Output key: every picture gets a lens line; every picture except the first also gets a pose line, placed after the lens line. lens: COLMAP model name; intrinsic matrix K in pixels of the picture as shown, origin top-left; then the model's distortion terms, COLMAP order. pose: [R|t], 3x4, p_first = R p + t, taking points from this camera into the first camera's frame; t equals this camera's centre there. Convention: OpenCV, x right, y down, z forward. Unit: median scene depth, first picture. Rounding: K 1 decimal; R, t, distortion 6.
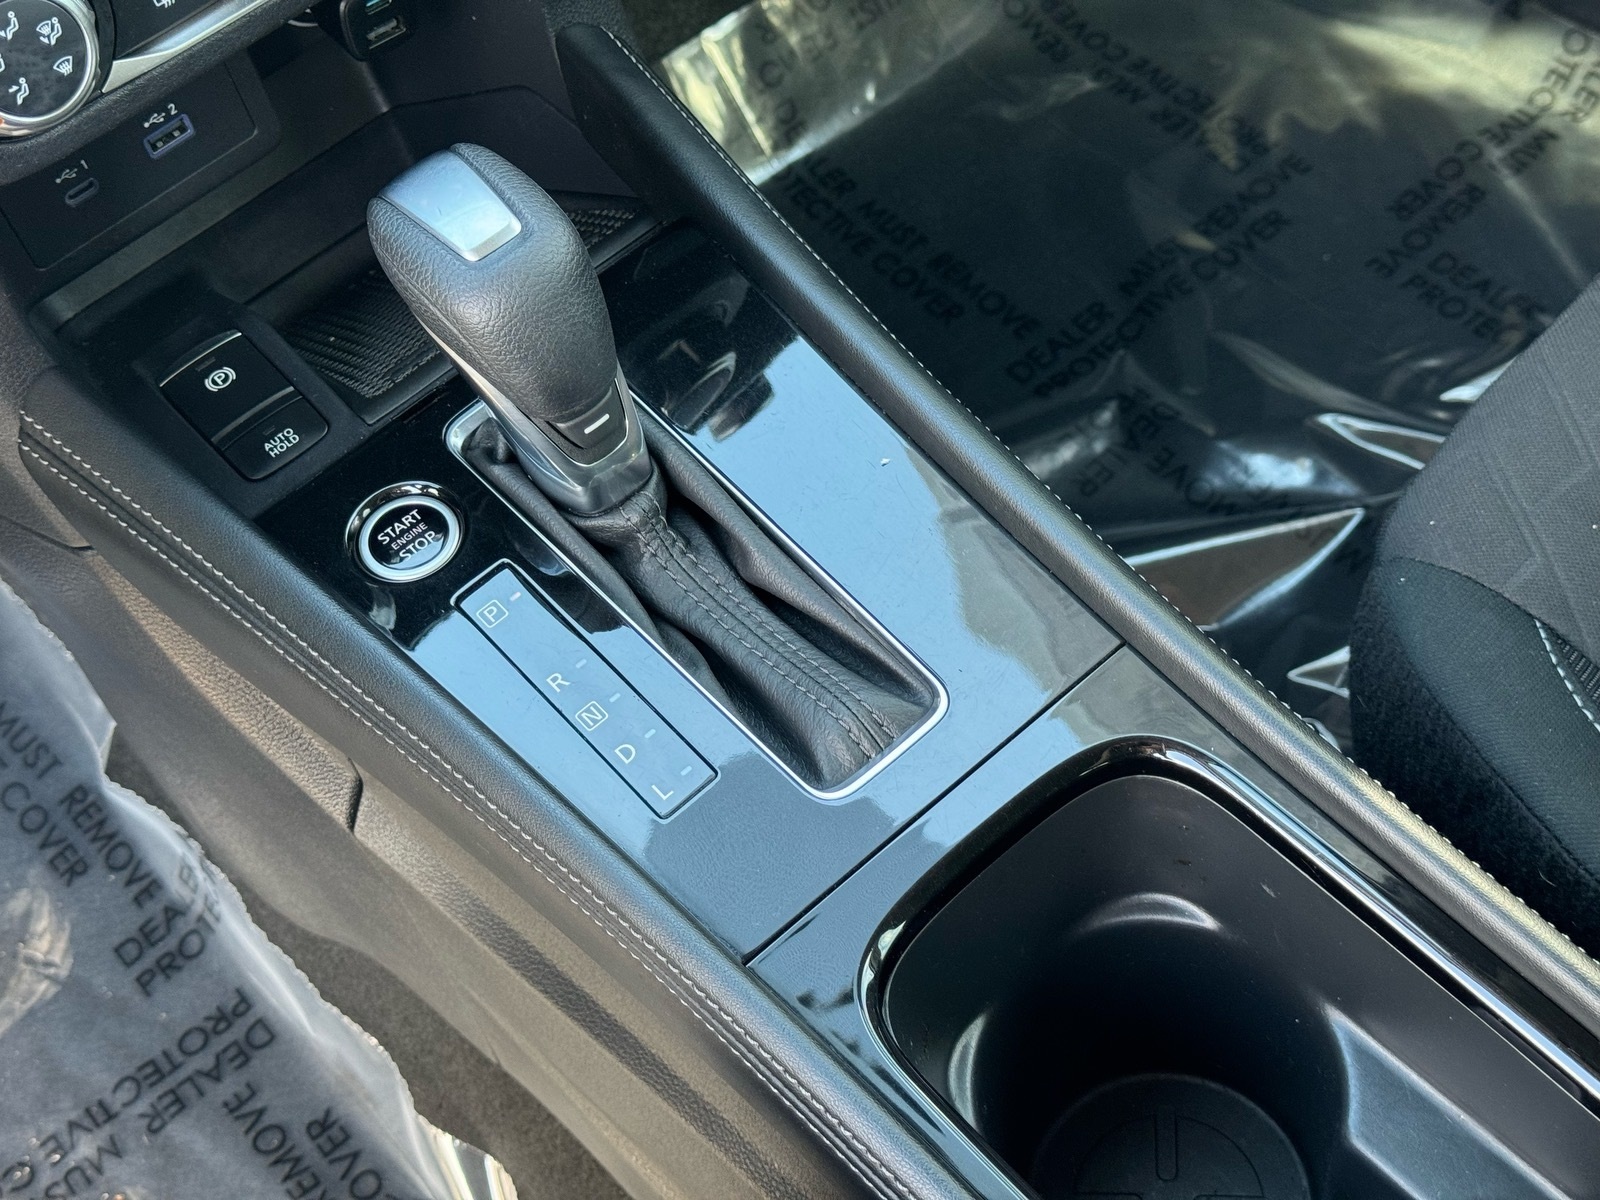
lens RADIAL K [[2236.3, 0, 796.4], [0, 2236.3, 618.1], [0, 0, 1]] dist [0.166124, -0.402112]
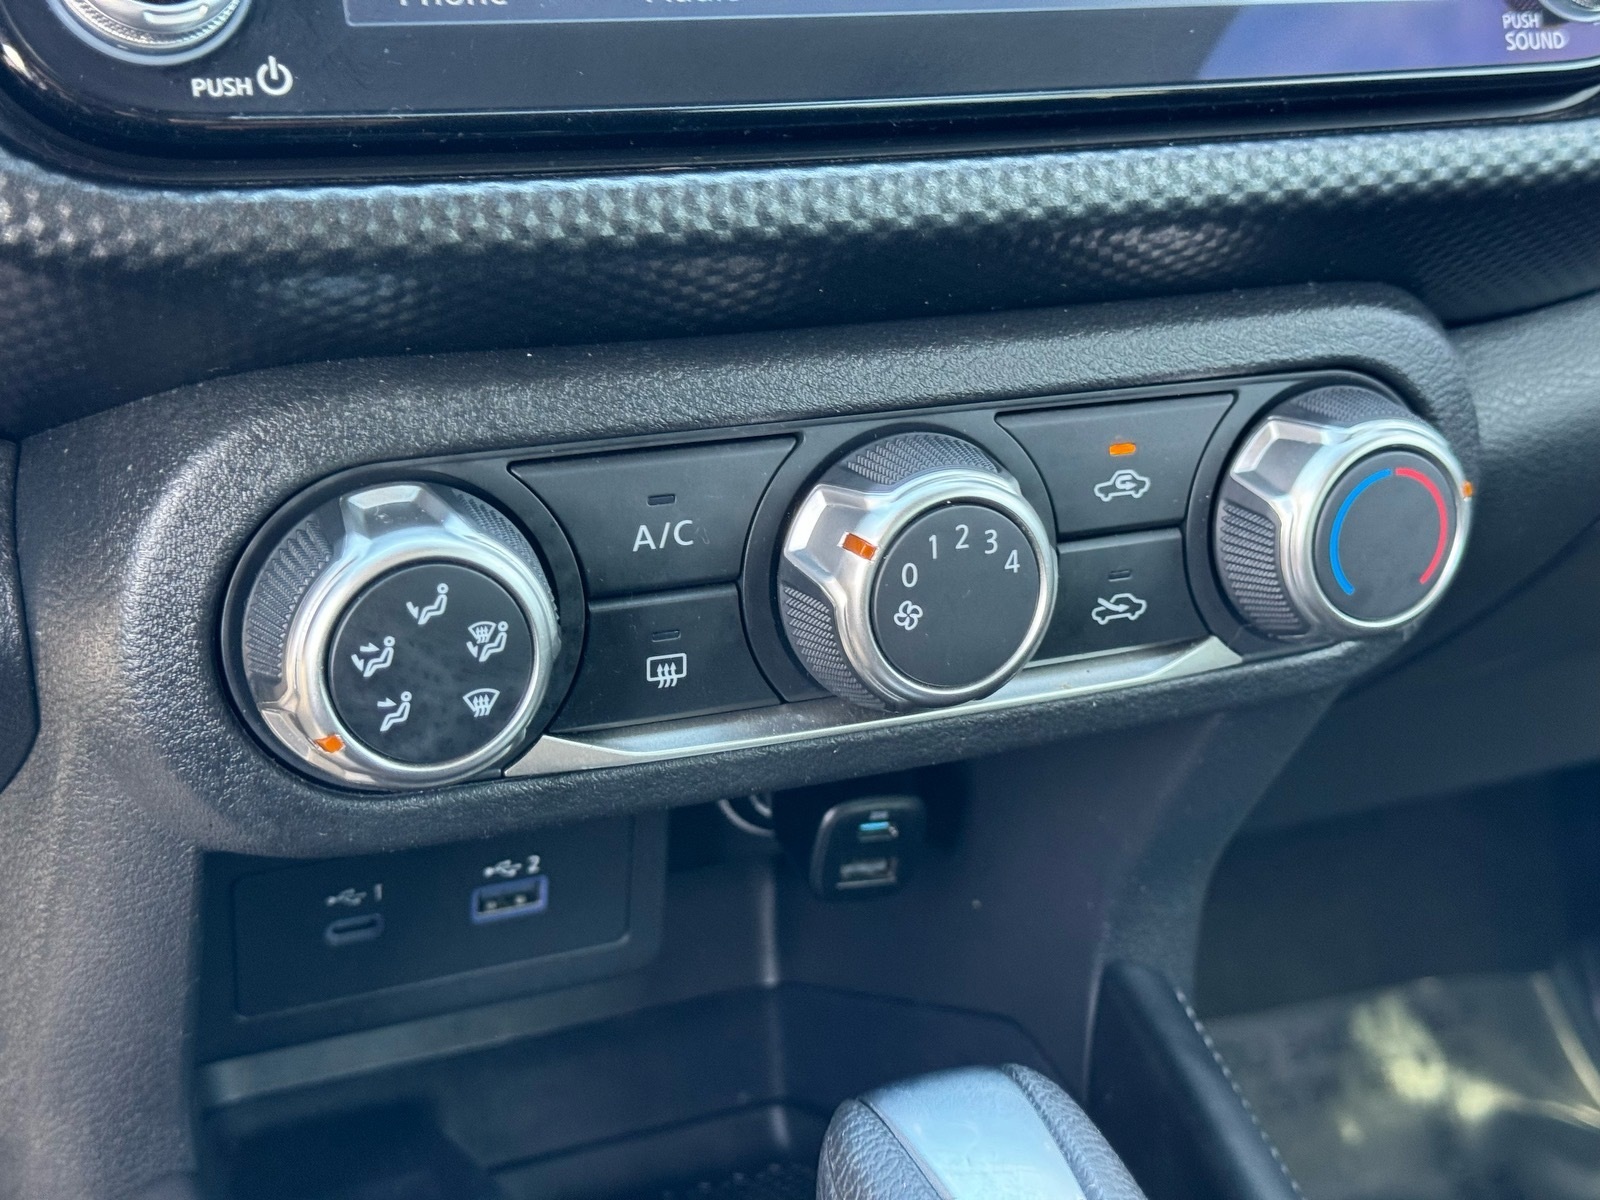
lens RADIAL K [[2265.4, 0, 808.9], [0, 2265.4, 596.2], [0, 0, 1]] dist [0.188295, -0.542333]
pose [[0.933194, 0.334278, -0.131936, -0.142772], [-0.358378, 0.838322, -0.410831, -0.046466], [-0.026727, 0.430668, 0.902115, 0.374743]]
